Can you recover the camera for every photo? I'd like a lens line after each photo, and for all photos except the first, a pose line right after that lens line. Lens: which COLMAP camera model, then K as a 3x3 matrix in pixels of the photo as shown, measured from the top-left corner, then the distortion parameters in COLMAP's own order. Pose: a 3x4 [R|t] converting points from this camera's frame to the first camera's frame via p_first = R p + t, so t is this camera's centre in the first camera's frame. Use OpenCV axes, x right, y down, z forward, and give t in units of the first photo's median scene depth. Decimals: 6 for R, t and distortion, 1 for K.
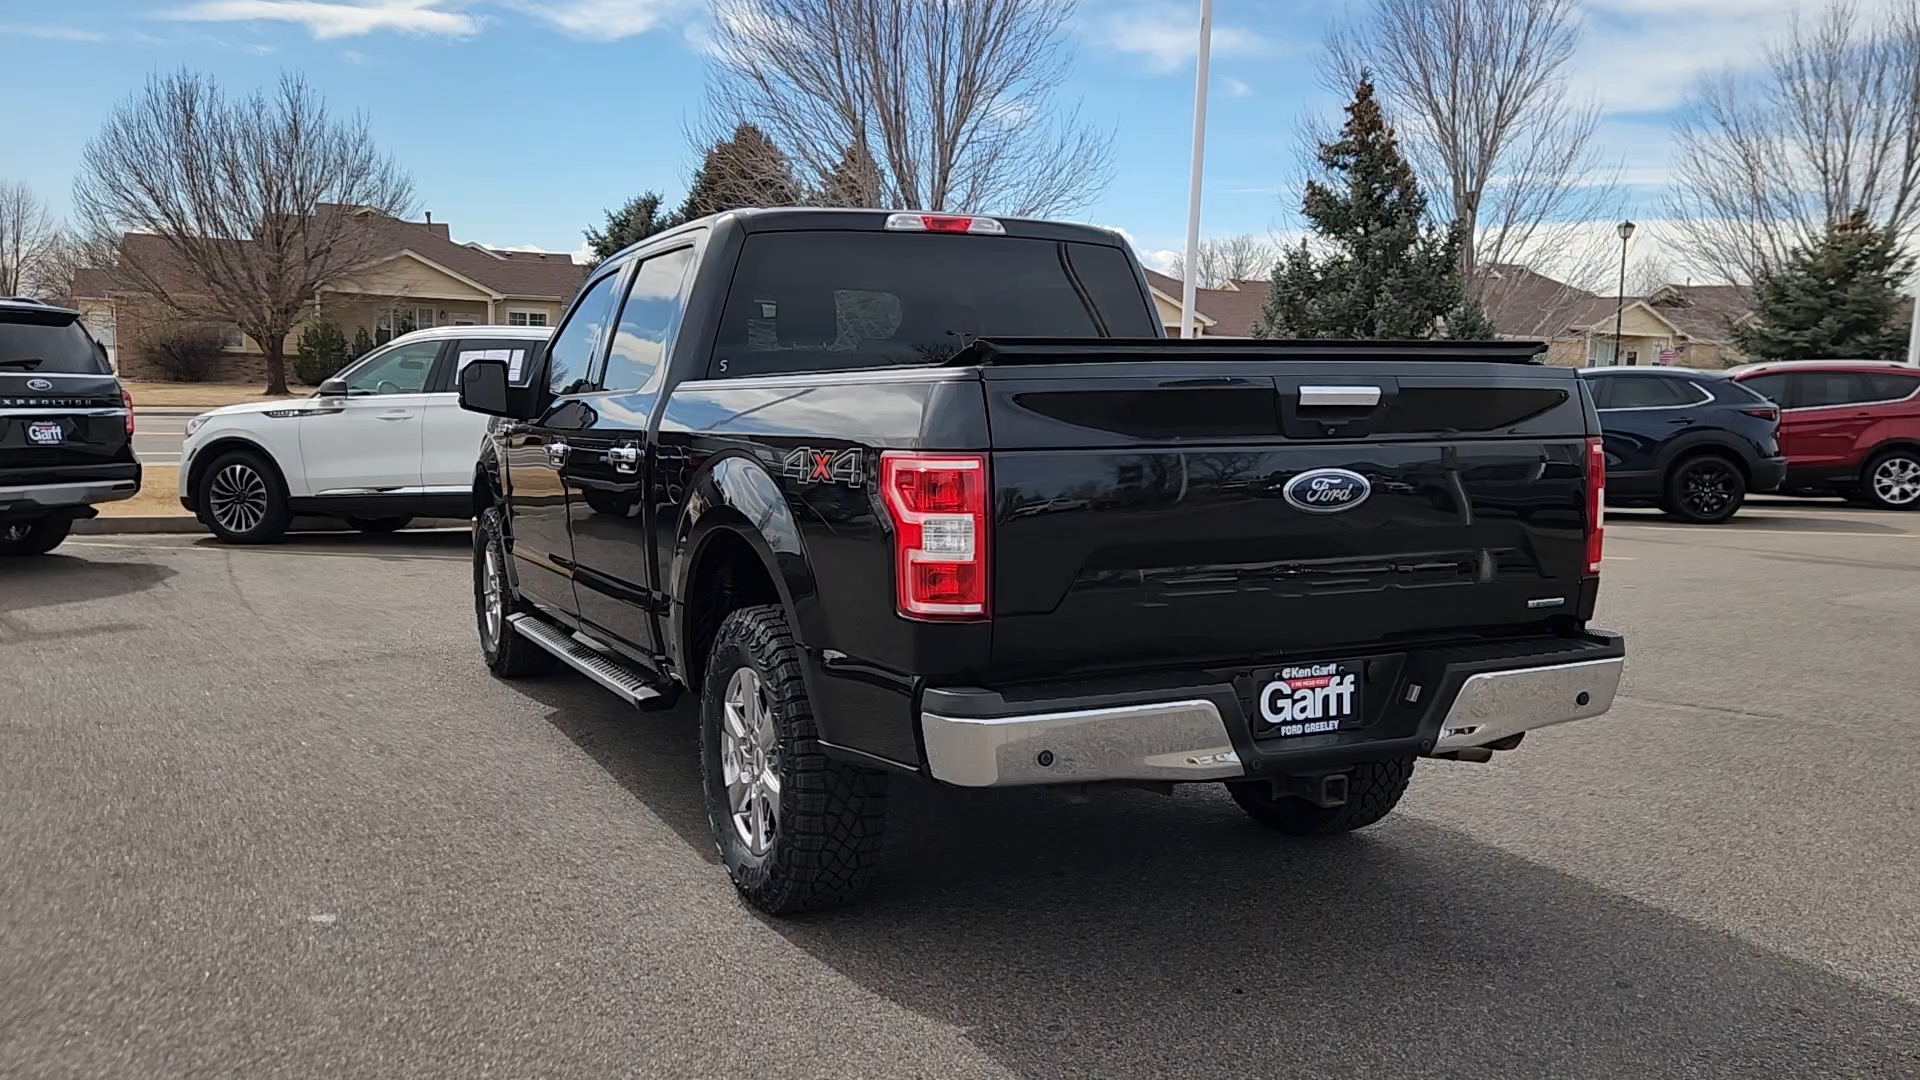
lens RADIAL K [[1621.7, 0, 950.6], [0, 1621.7, 550.4], [0, 0, 1]] dist [0.040849, -0.031430]
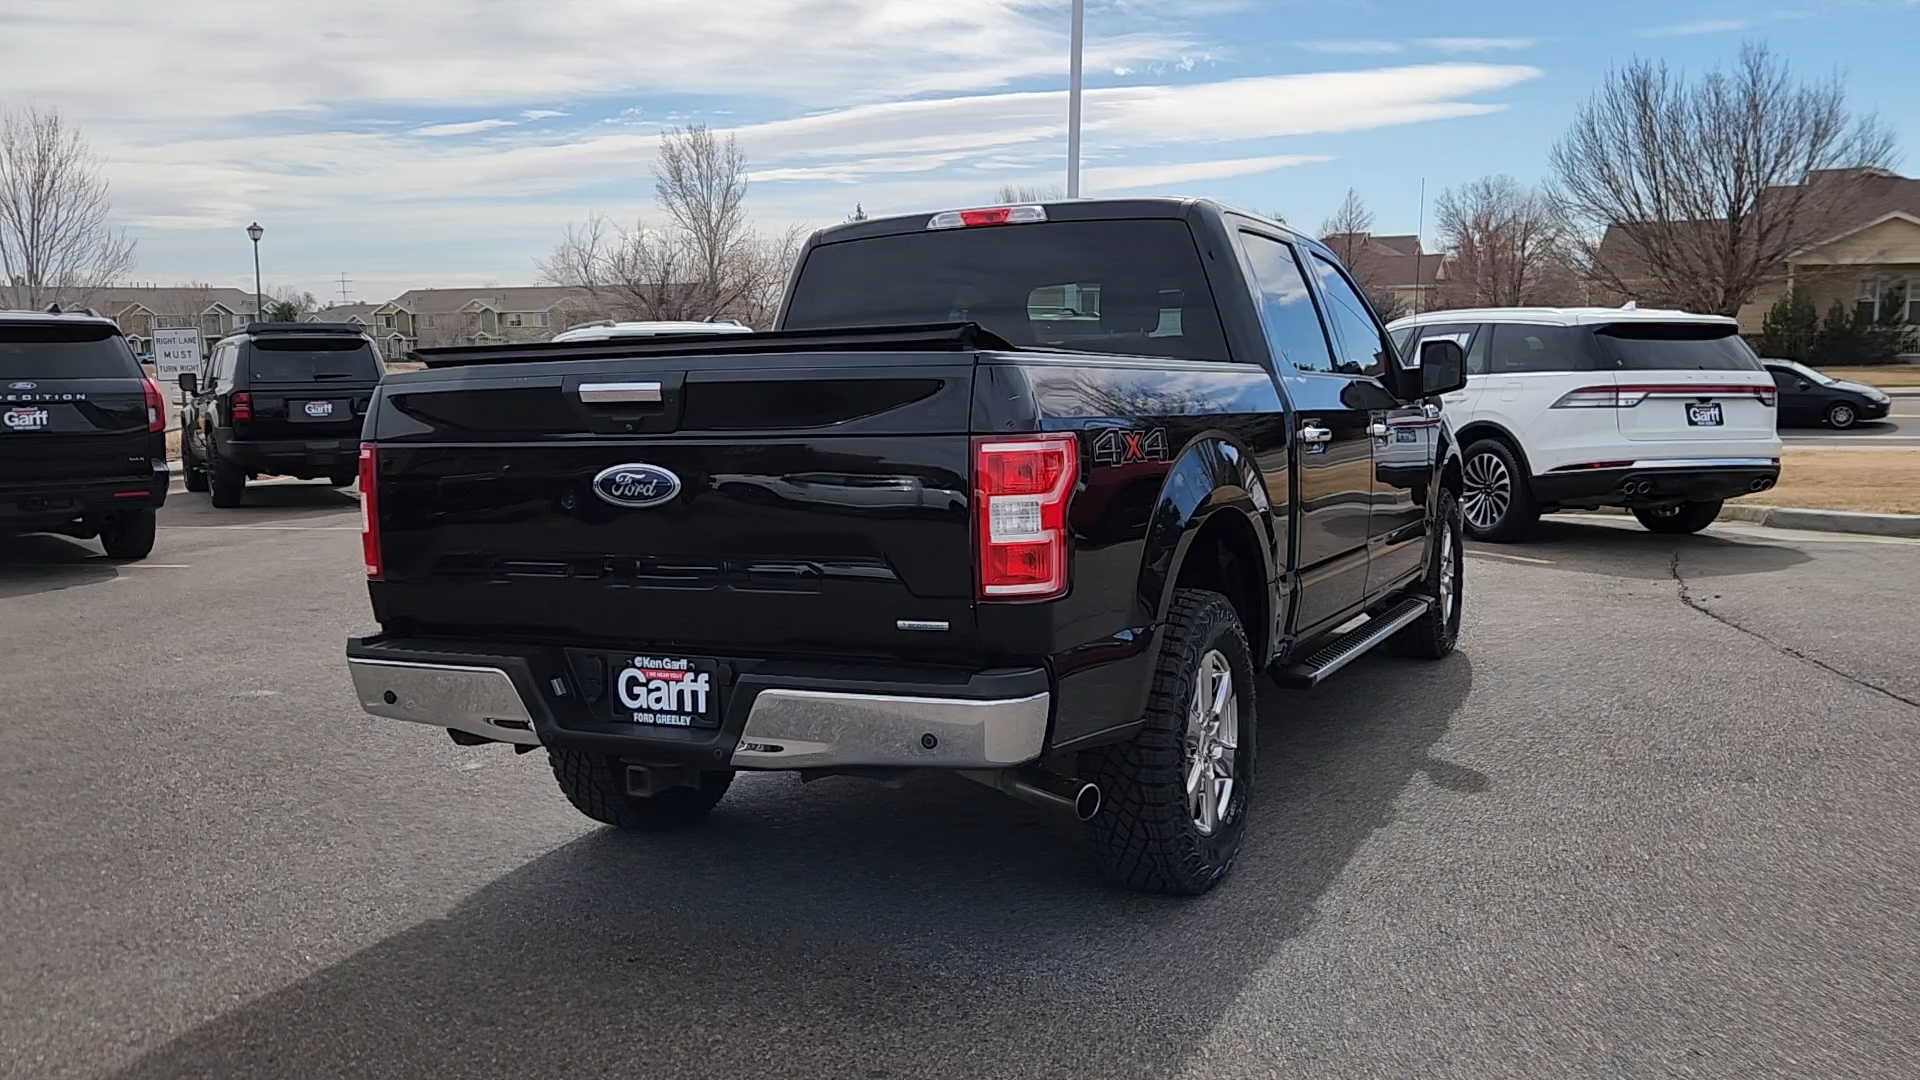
lens RADIAL K [[1621.7, 0, 949.9], [0, 1621.7, 548.5], [0, 0, 1]] dist [0.040849, -0.031430]
pose [[0.615163, 0.061881, -0.785967, 1.032911], [-0.054016, 0.997880, 0.036288, -0.040098], [0.786547, 0.020132, 0.617202, 0.472441]]
